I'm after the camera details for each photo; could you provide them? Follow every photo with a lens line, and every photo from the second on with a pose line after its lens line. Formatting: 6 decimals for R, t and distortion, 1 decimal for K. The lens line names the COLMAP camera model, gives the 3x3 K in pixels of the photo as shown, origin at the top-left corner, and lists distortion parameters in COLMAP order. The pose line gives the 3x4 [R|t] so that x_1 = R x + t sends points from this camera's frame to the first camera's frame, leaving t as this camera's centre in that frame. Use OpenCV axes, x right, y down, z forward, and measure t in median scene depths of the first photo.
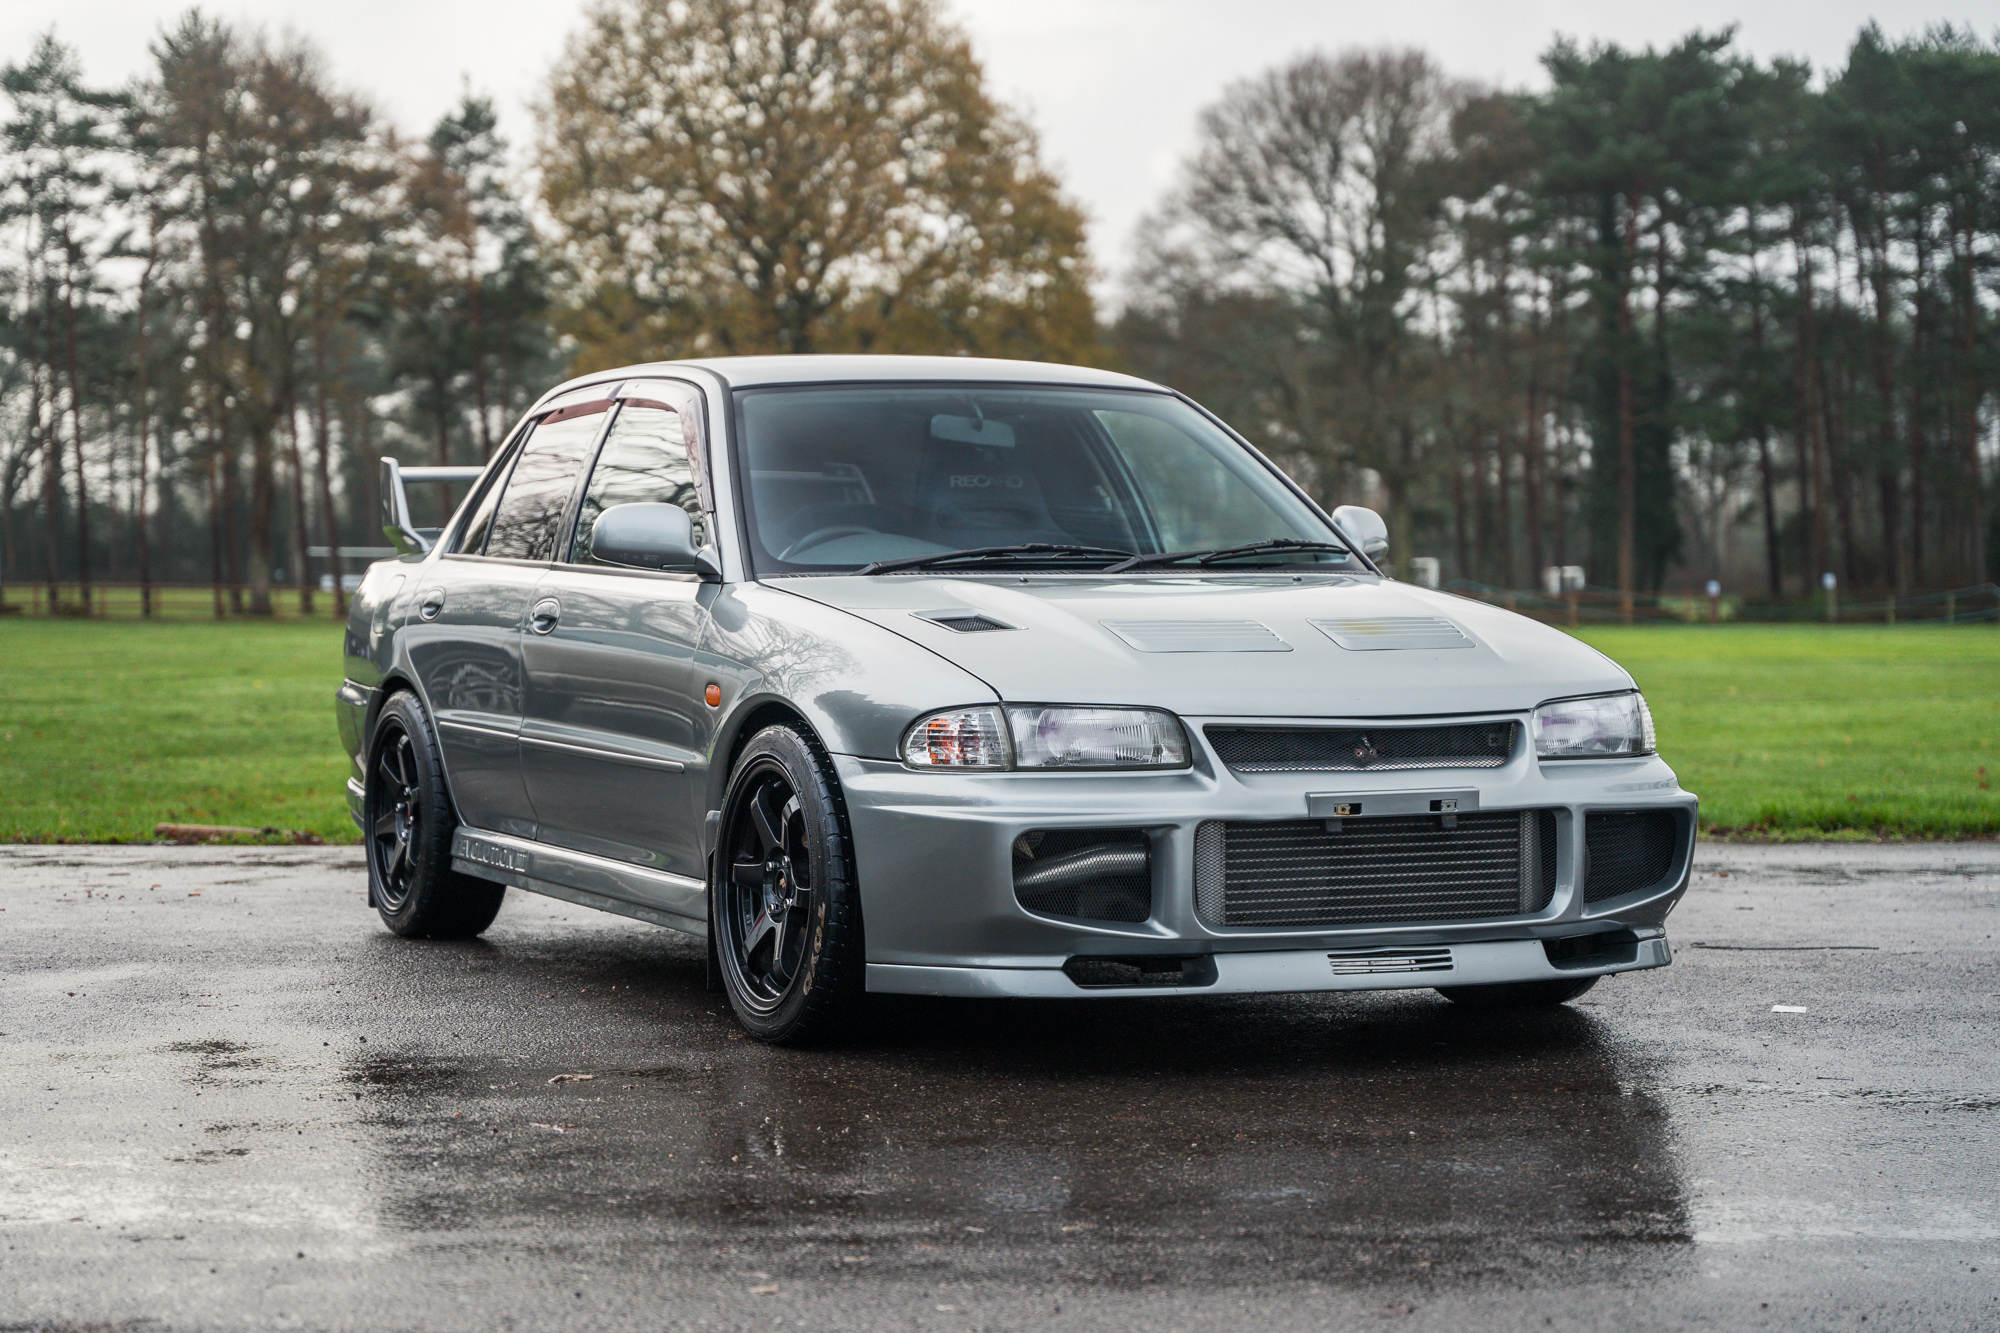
lens RADIAL K [[4063.5, 0, 1000.0], [0, 4063.5, 666.5], [0, 0, 1]] dist [0.002105, 0.137275]
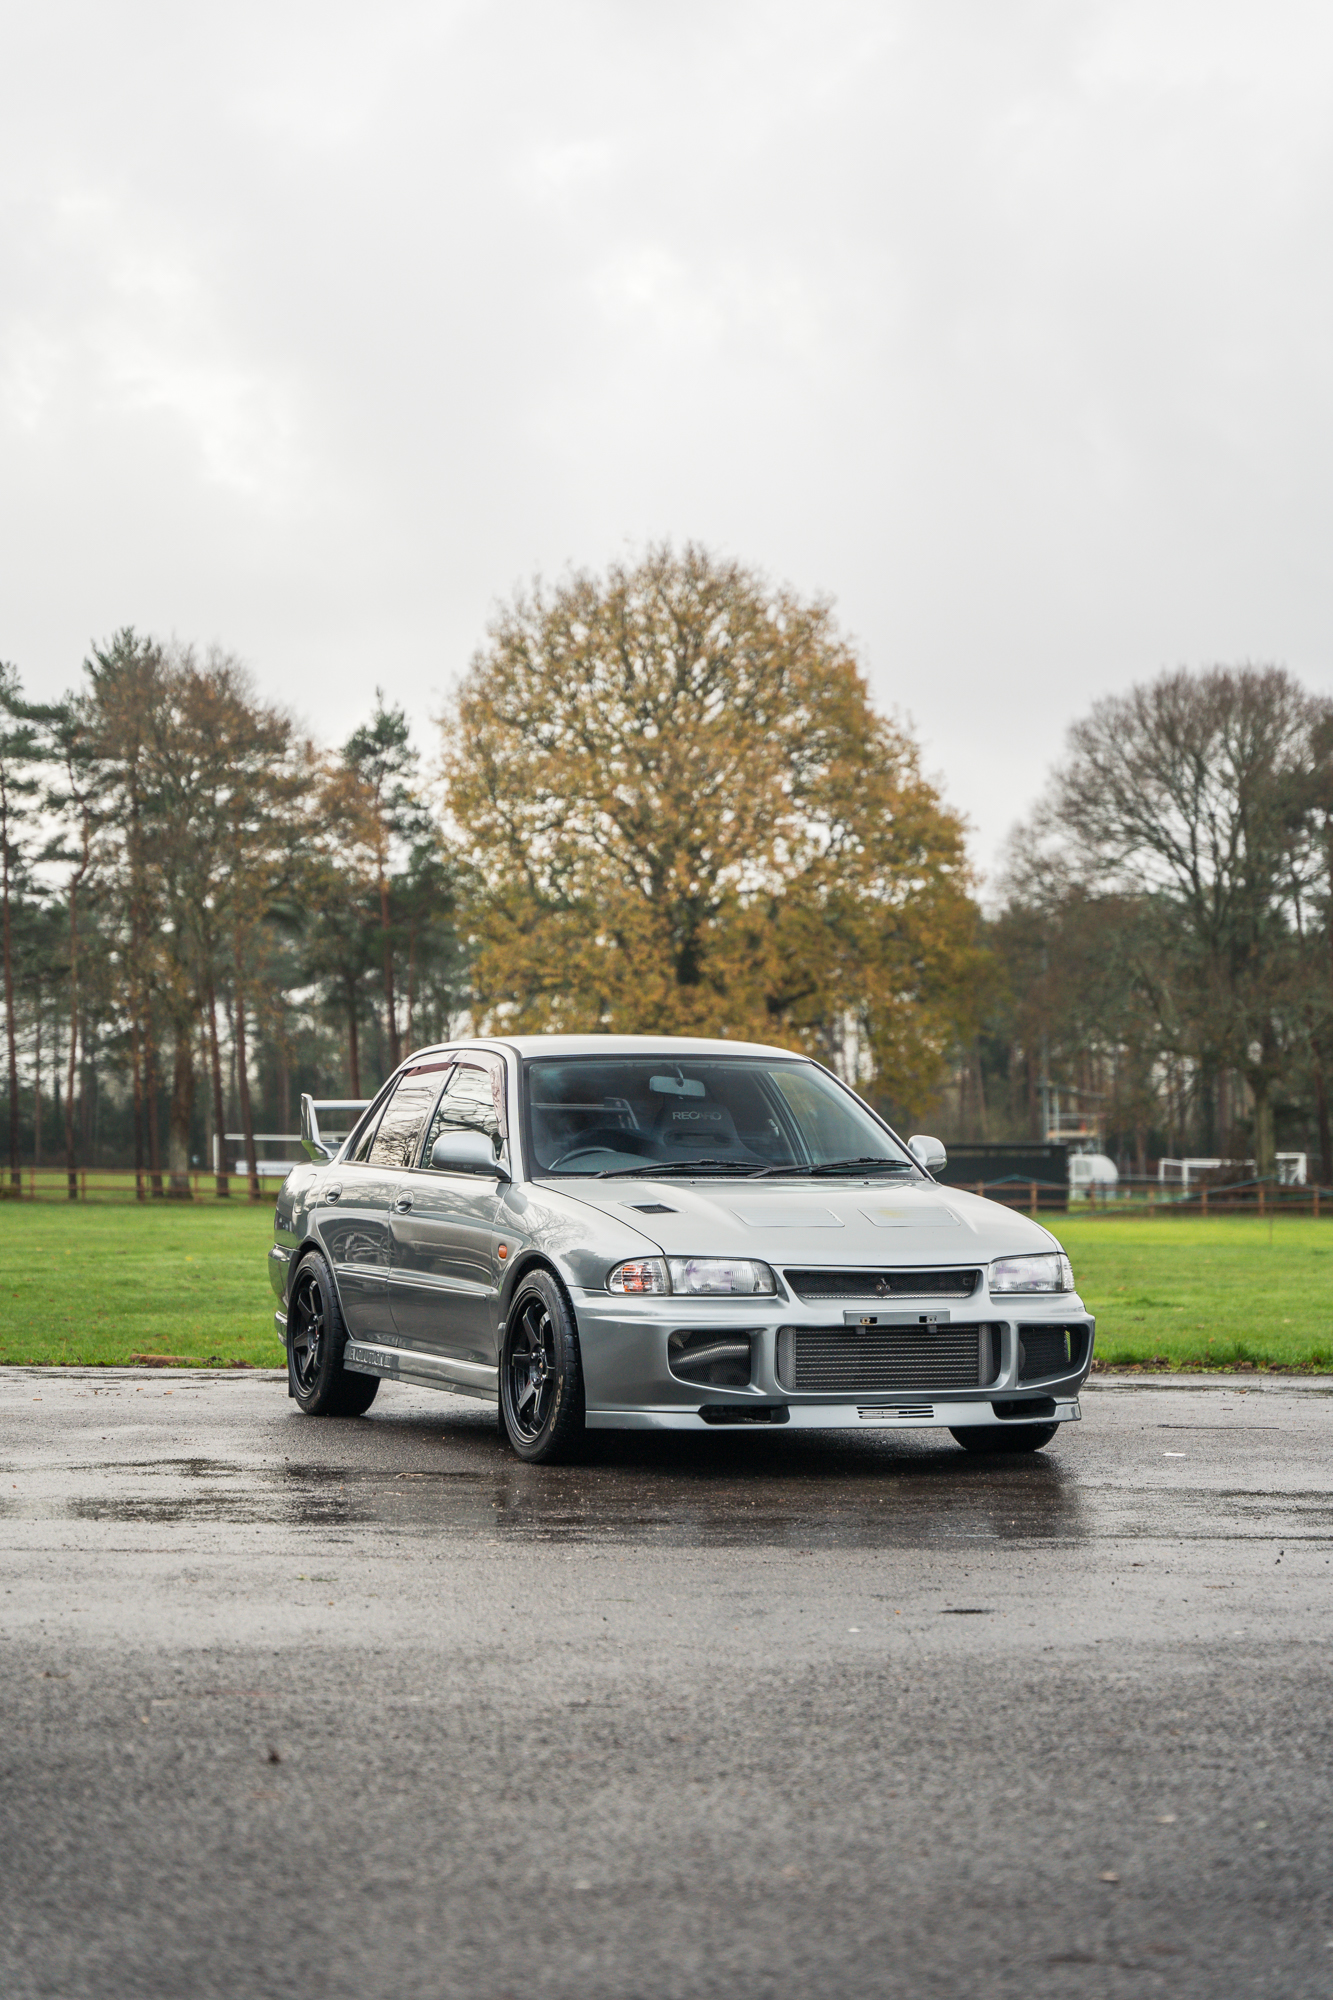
lens RADIAL K [[3978.9, 0, 730.5], [0, 3978.9, 1002.4], [0, 0, 1]] dist [0.021119, 0.326477]
pose [[0.999111, 0.005470, -0.041797, 0.077245], [-0.008085, 0.998002, -0.062661, 0.005775], [0.041371, 0.062943, 0.997159, -0.529795]]
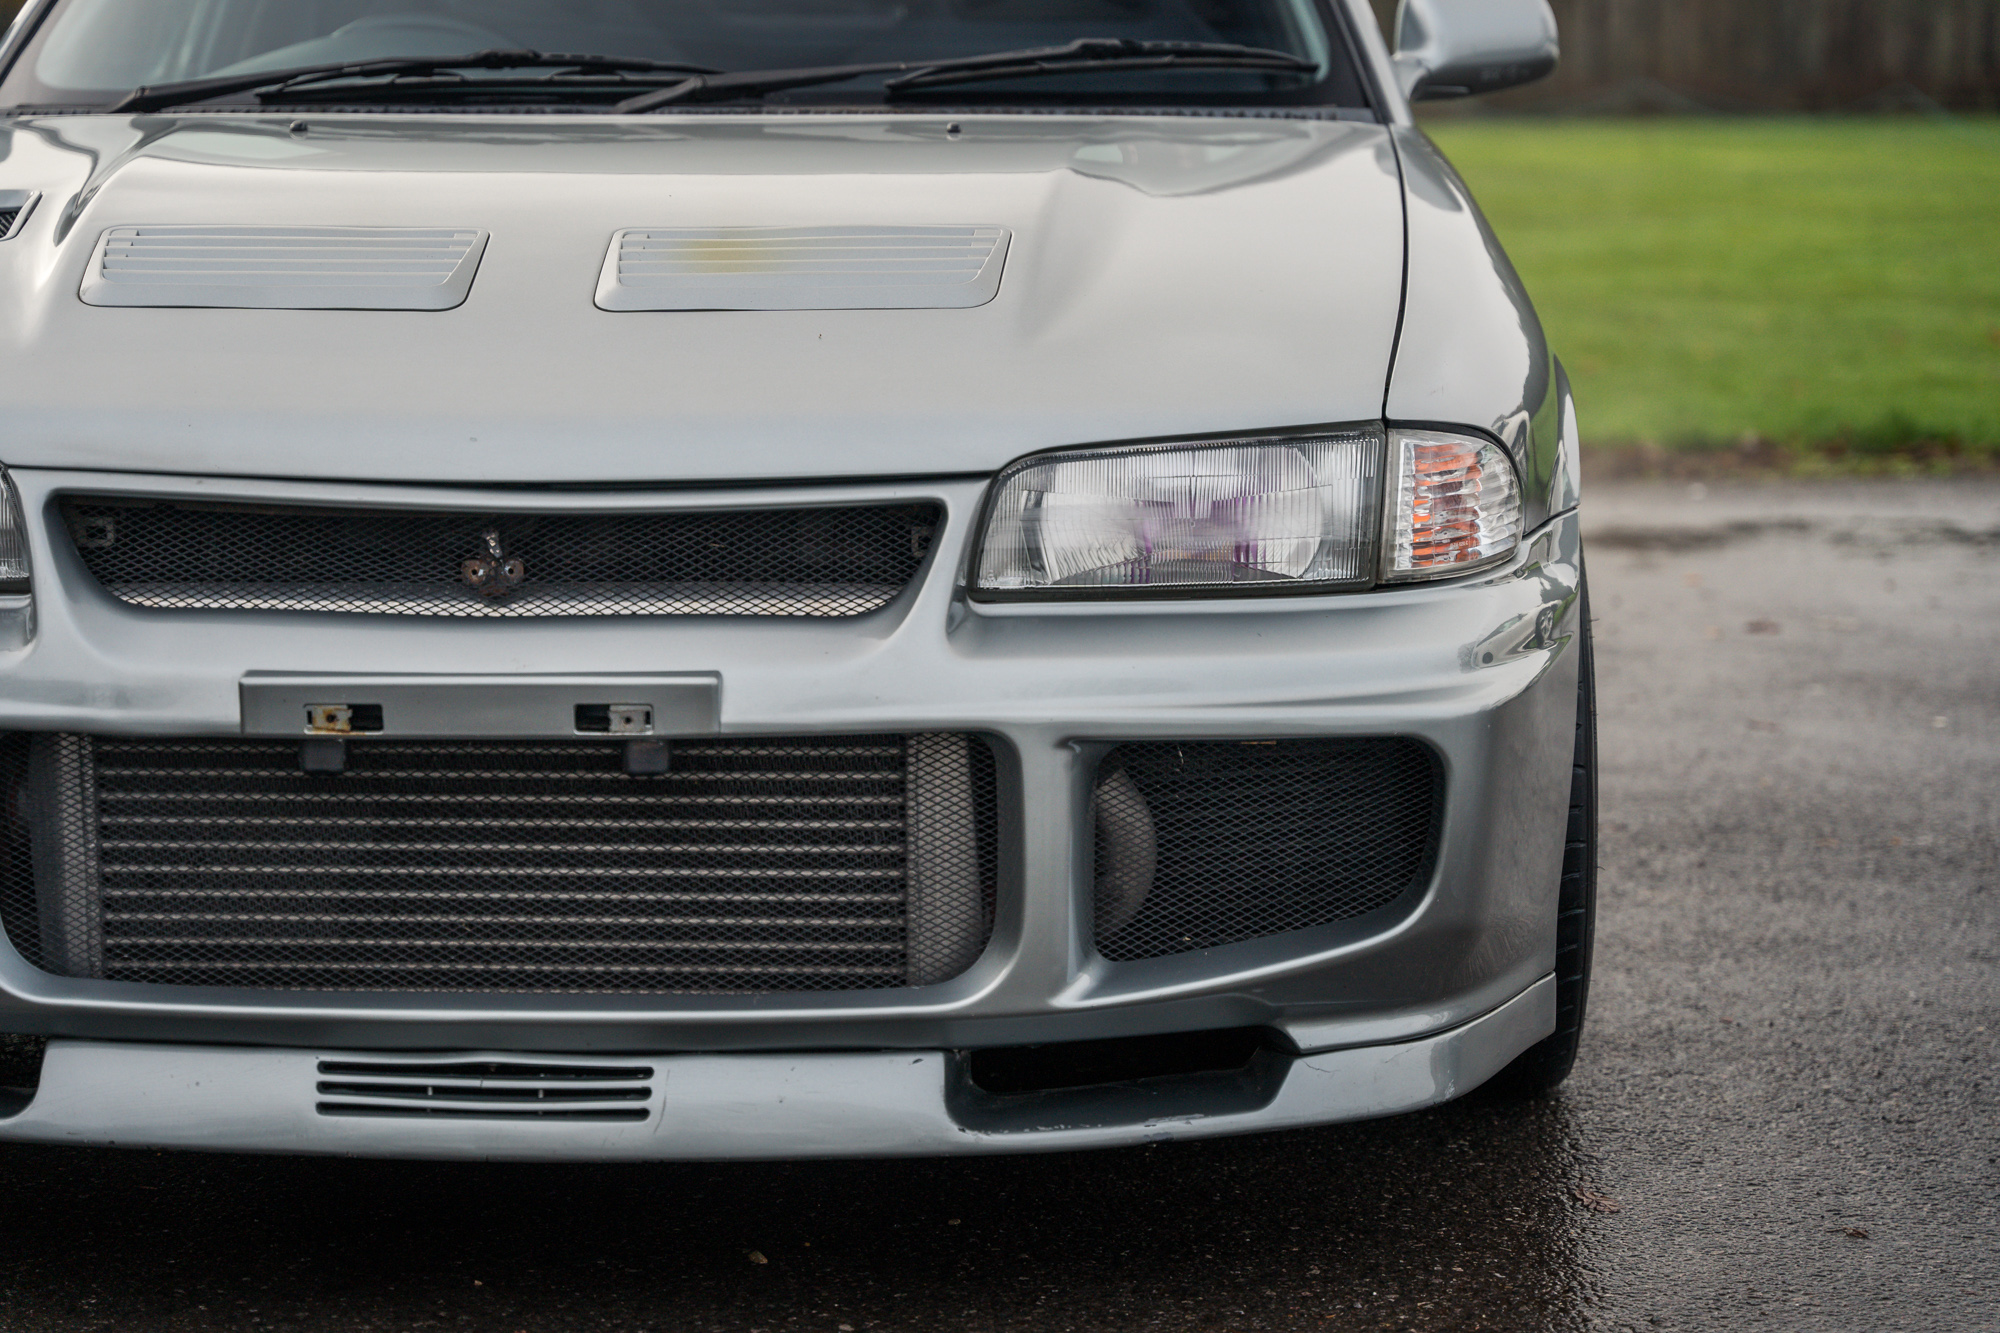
lens RADIAL K [[3978.9, 0, 993.6], [0, 3978.9, 713.6], [0, 0, 1]] dist [0.021119, 0.326477]
pose [[0.899240, 0.073527, -0.431233, 0.251154], [-0.015530, 0.990518, 0.136504, -0.016136], [0.437180, -0.116053, 0.891855, 0.541040]]
